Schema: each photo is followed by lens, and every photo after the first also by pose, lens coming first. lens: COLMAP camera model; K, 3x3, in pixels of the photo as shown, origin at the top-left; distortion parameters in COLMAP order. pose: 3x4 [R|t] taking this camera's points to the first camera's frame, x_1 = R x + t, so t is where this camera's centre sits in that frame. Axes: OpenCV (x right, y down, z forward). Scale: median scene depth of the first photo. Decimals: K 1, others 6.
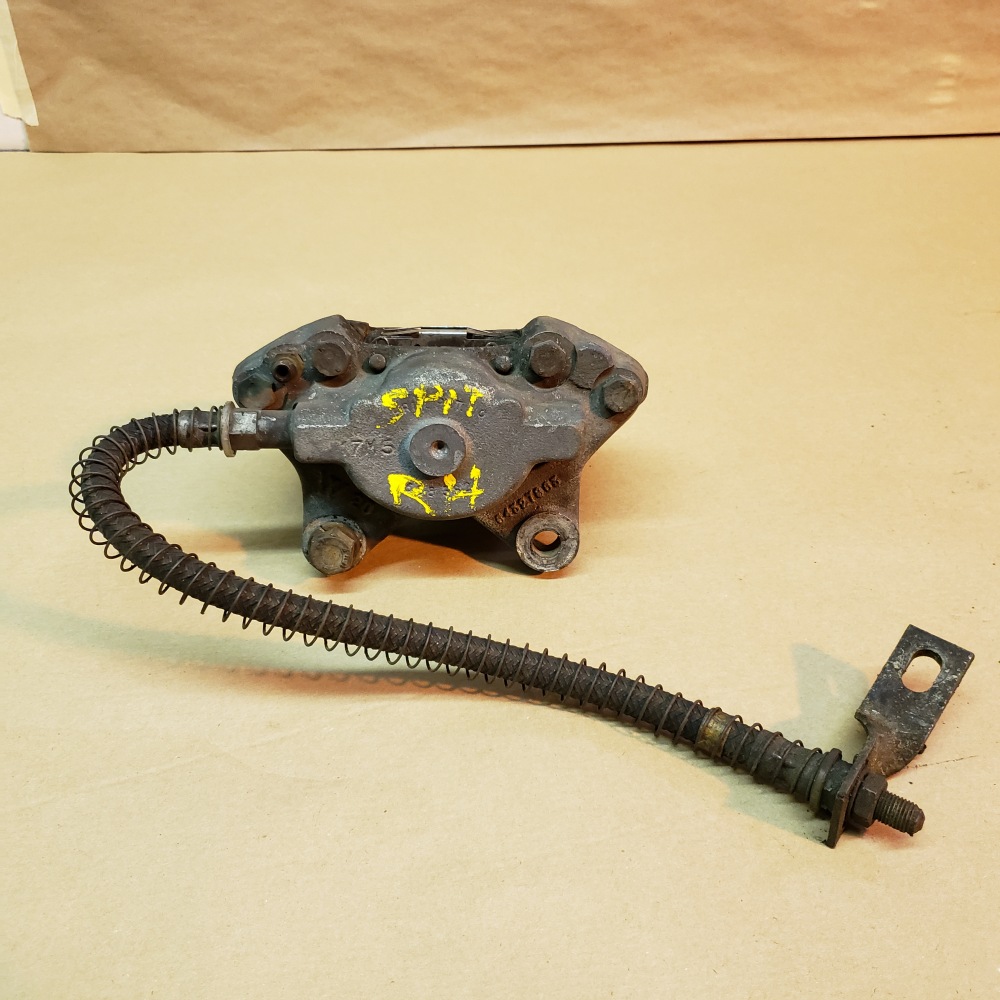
lens RADIAL K [[1021.6, 0, 497.8], [0, 1021.6, 501.2], [0, 0, 1]] dist [0.111323, -0.432785]
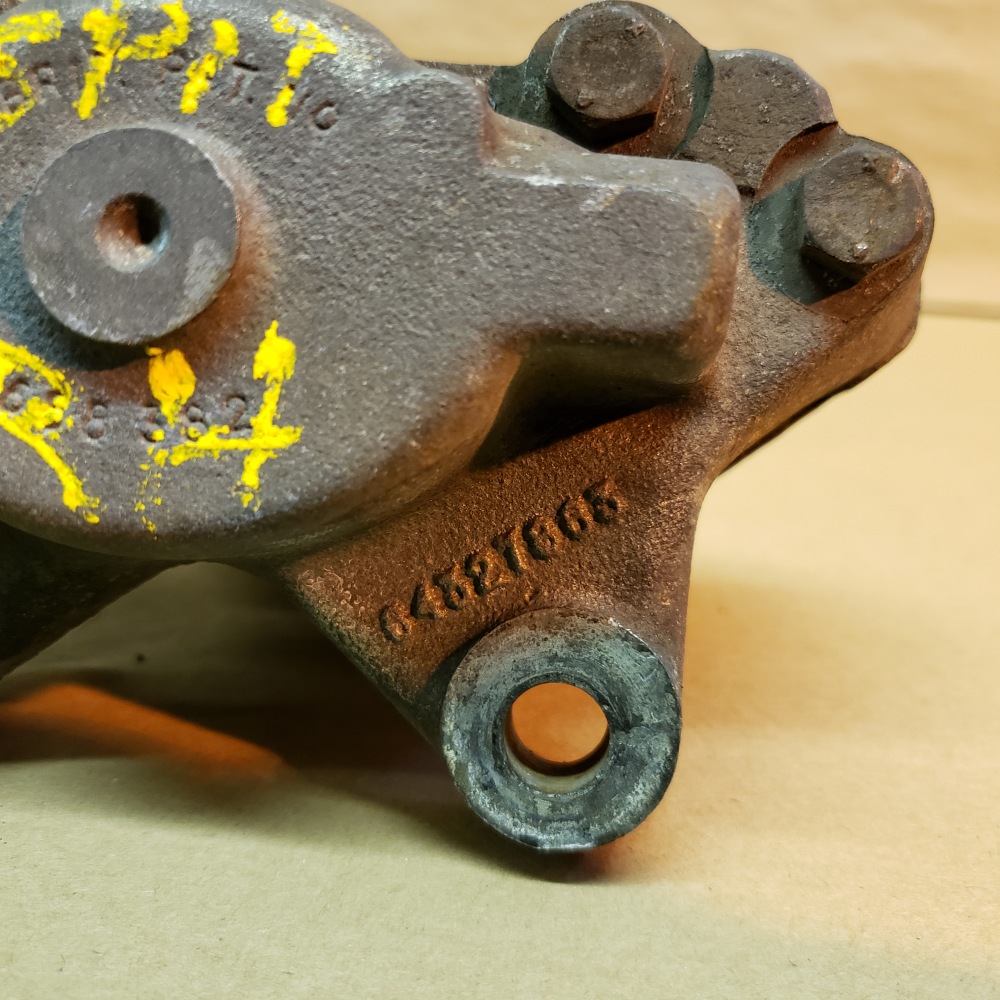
lens RADIAL K [[1107.6, 0, 498.4], [0, 1107.6, 477.1], [0, 0, 1]] dist [-0.007343, -0.043570]
pose [[0.989991, 0.088321, -0.110078, 0.061990], [-0.119960, 0.937497, -0.326663, 0.078524], [0.074346, 0.336598, 0.938709, 0.741527]]
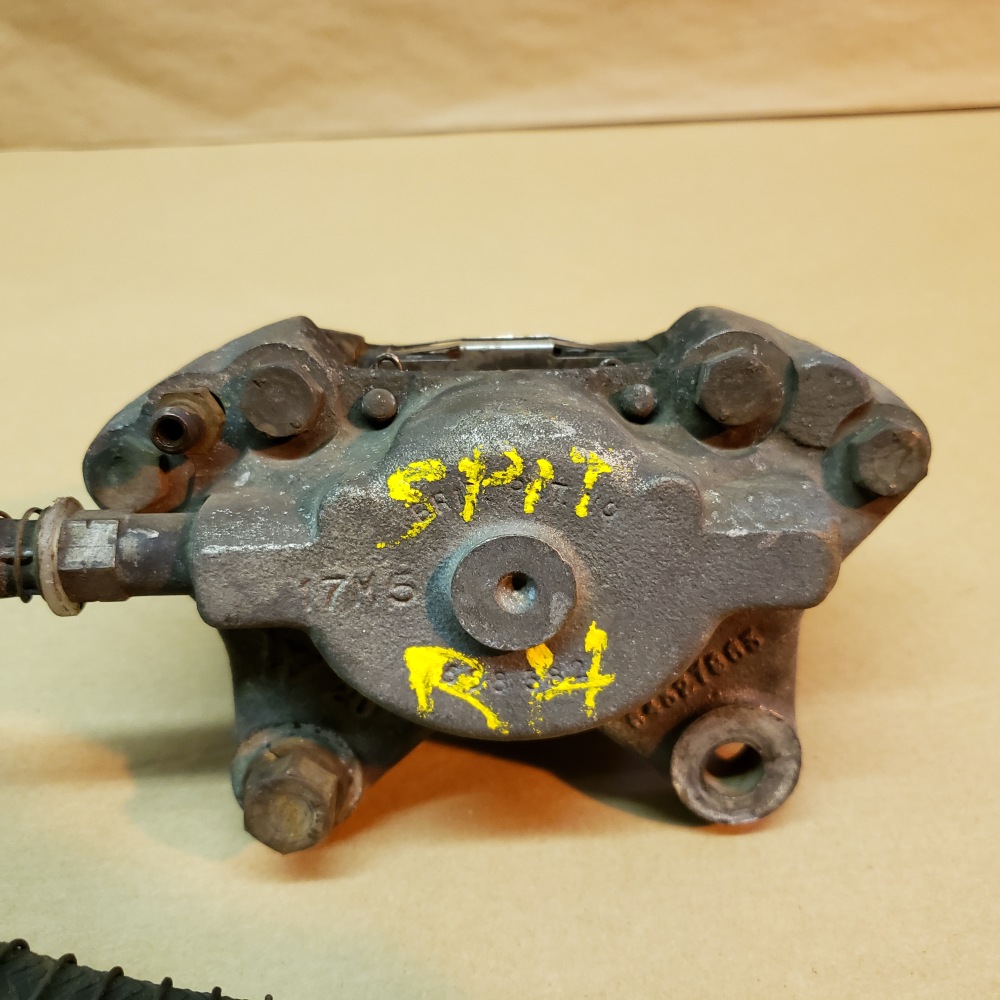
lens RADIAL K [[1083.6, 0, 489.1], [0, 1083.6, 496.5], [0, 0, 1]] dist [0.151034, -0.835953]
pose [[0.999211, -0.025914, -0.030099, -0.051707], [0.024022, 0.997813, -0.061582, -0.060712], [0.031629, 0.060810, 0.997648, 0.499065]]
